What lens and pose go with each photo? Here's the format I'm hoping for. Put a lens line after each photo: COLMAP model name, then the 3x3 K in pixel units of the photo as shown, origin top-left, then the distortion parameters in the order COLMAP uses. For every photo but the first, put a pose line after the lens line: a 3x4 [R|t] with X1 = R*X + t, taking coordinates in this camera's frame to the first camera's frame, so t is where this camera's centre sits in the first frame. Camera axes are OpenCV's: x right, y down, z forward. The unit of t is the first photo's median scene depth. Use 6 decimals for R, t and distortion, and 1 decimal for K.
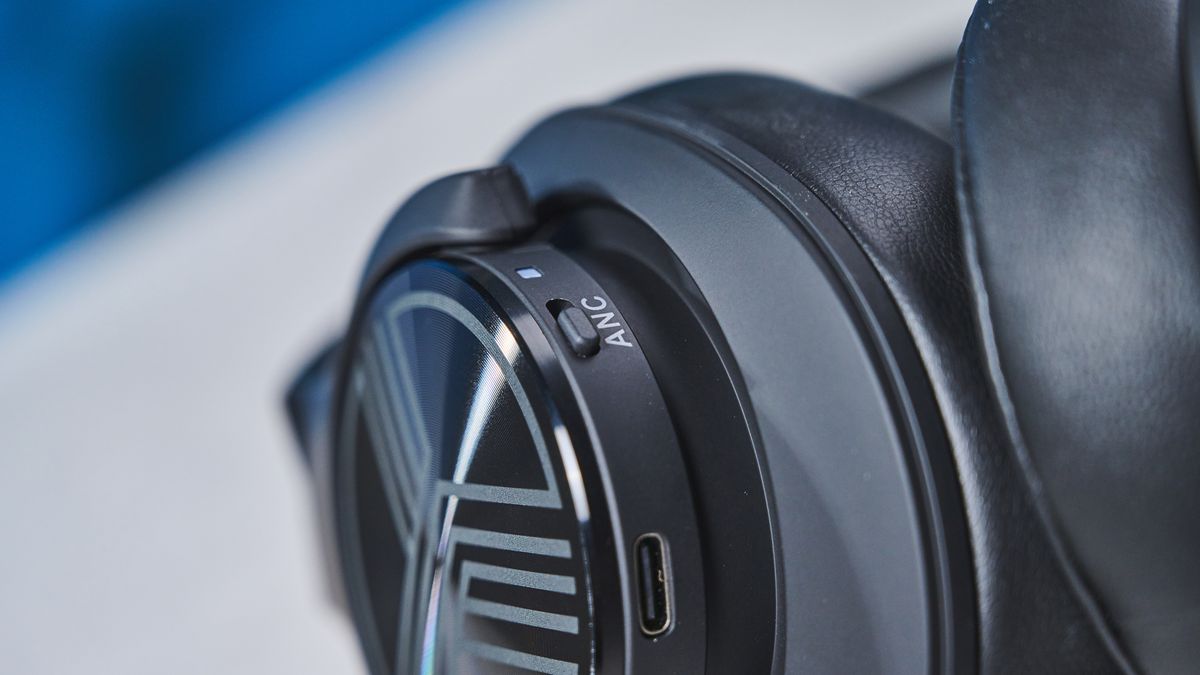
lens RADIAL K [[2414.3, 0, 600.0], [0, 2414.3, 337.5], [0, 0, 1]] dist [-0.447999, -0.230874]
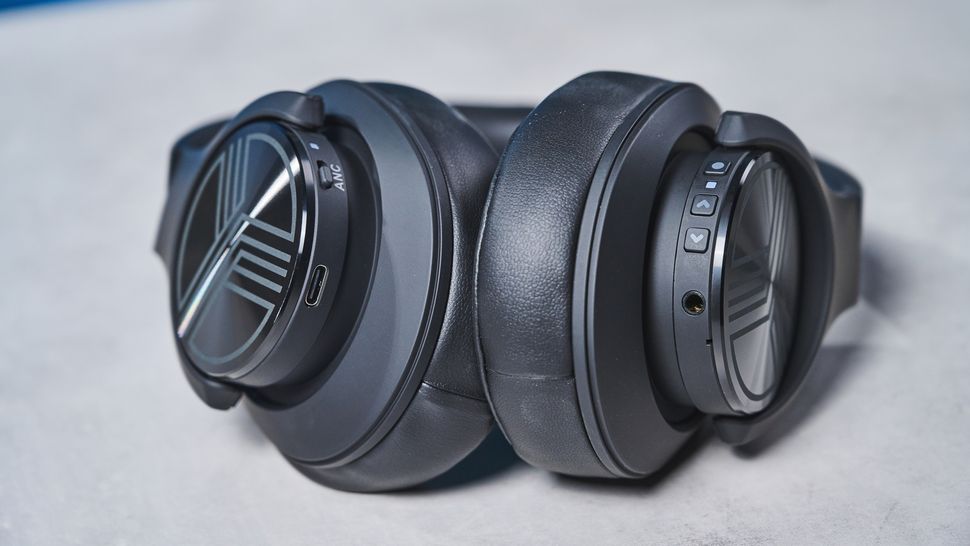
lens RADIAL K [[1951.6, 0, 485.0], [0, 1951.6, 273.0], [0, 0, 1]] dist [-0.447999, -0.230874]
pose [[0.919790, 0.369128, 0.133158, -0.083959], [-0.373283, 0.927693, 0.006798, 0.013796], [-0.121020, -0.055958, 0.991072, -0.924045]]
